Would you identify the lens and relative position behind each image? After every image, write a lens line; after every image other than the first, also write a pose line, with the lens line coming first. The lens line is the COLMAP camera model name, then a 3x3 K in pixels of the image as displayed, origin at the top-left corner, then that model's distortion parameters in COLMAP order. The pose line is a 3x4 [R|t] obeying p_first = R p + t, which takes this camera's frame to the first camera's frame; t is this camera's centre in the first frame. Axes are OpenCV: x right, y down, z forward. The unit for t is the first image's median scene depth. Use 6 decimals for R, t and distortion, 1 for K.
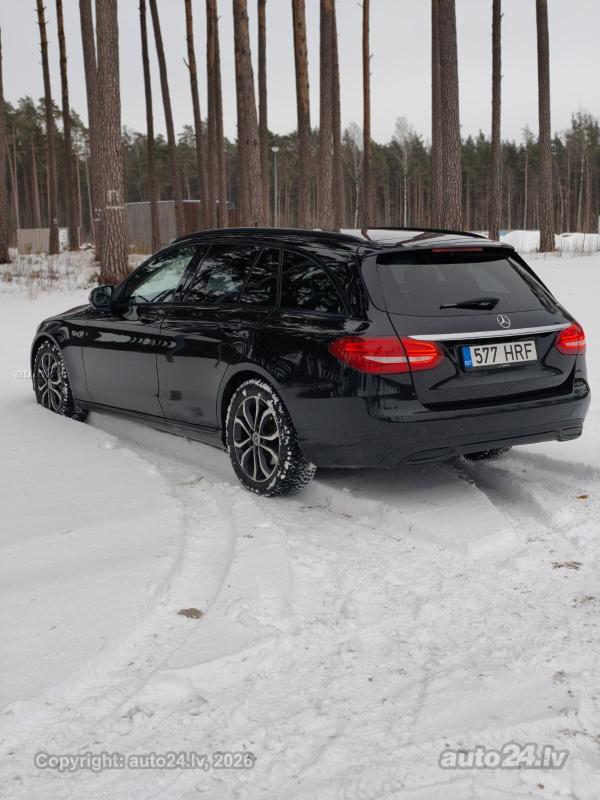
lens RADIAL K [[1099.8, 0, 300.0], [0, 1099.8, 400.0], [0, 0, 1]] dist [0.051450, -0.007030]
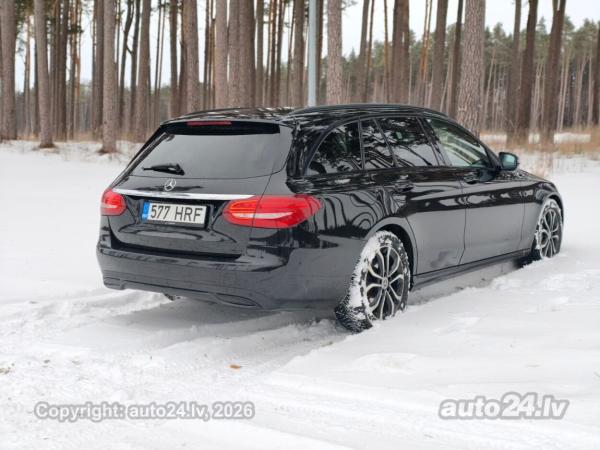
lens RADIAL K [[824.9, 0, 300.0], [0, 824.9, 225.0], [0, 0, 1]] dist [0.051450, -0.007030]
pose [[0.316194, 0.114421, -0.941769, 1.039763], [-0.134115, 0.988122, 0.075024, -0.112303], [0.939167, 0.102583, 0.327783, 0.844410]]
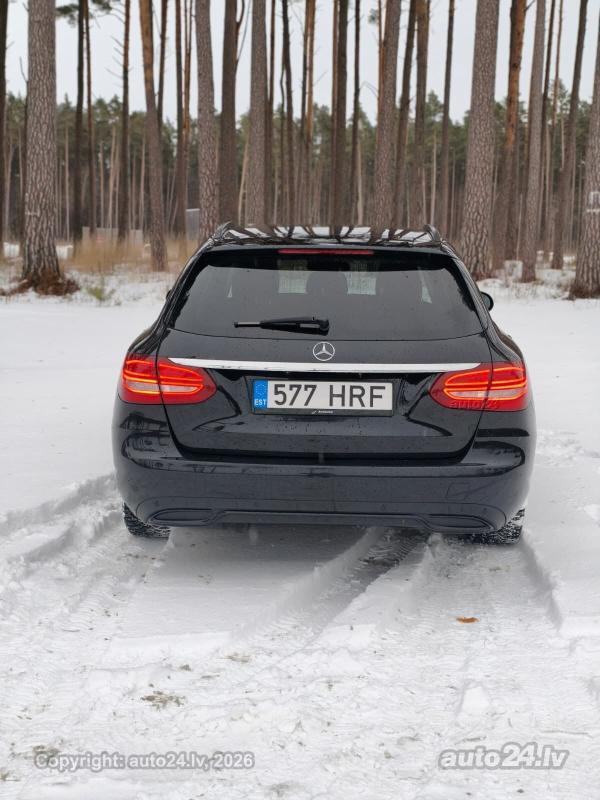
lens RADIAL K [[1099.8, 0, 300.0], [0, 1099.8, 400.0], [0, 0, 1]] dist [0.051450, -0.007030]
pose [[0.807712, 0.108147, -0.579573, 0.591634], [-0.112624, 0.993232, 0.028378, -0.057990], [0.578720, 0.042352, 0.814426, 0.401342]]
